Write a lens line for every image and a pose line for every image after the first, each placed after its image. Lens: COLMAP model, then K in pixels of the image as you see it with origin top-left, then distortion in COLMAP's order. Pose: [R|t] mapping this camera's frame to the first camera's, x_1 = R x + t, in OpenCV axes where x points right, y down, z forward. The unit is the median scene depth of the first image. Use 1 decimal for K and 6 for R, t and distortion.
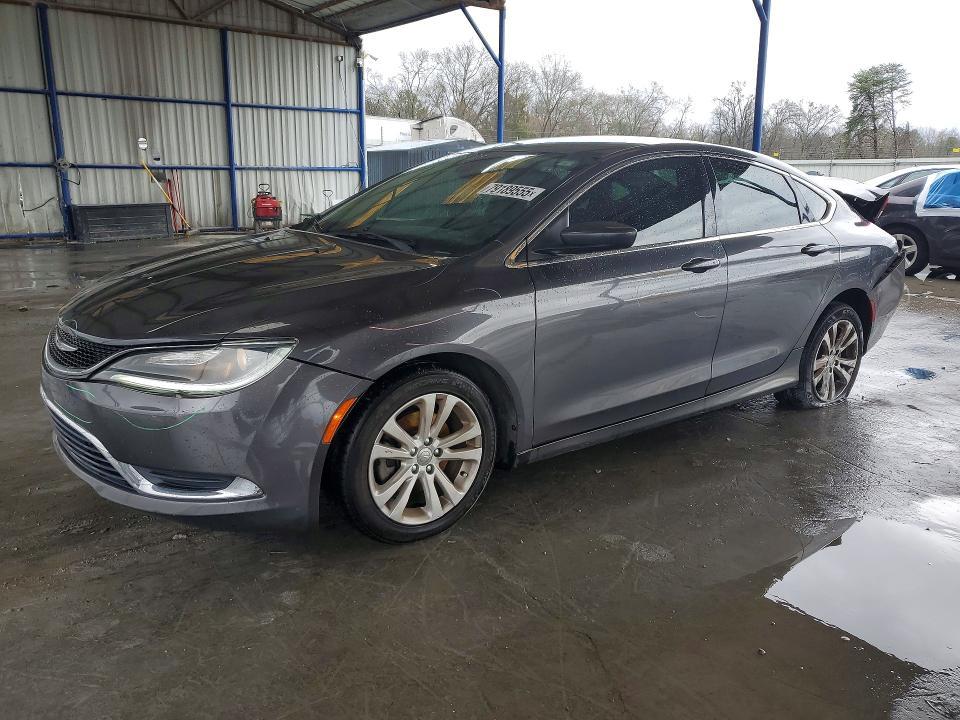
lens RADIAL K [[752.3, 0, 478.4], [0, 752.3, 363.2], [0, 0, 1]] dist [0.008471, 0.010203]
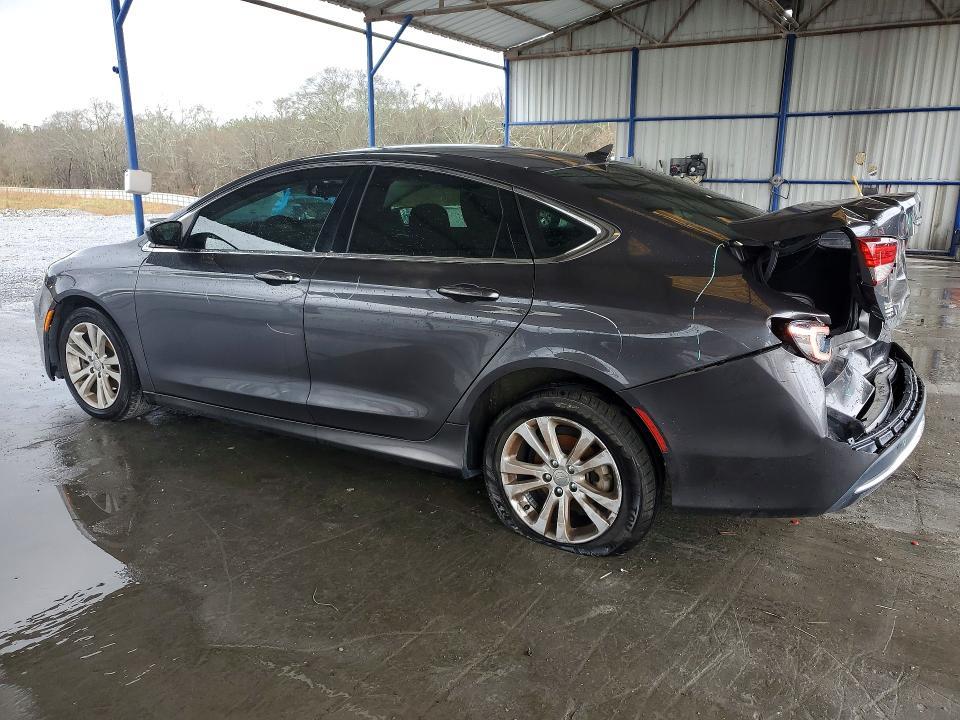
lens RADIAL K [[752.3, 0, 478.4], [0, 752.3, 357.3], [0, 0, 1]] dist [0.008471, 0.010203]
pose [[0.409905, 0.200578, -0.889802, 0.269978], [-0.229831, 0.966759, 0.112049, -0.040474], [0.882698, 0.158574, 0.442378, 0.180419]]
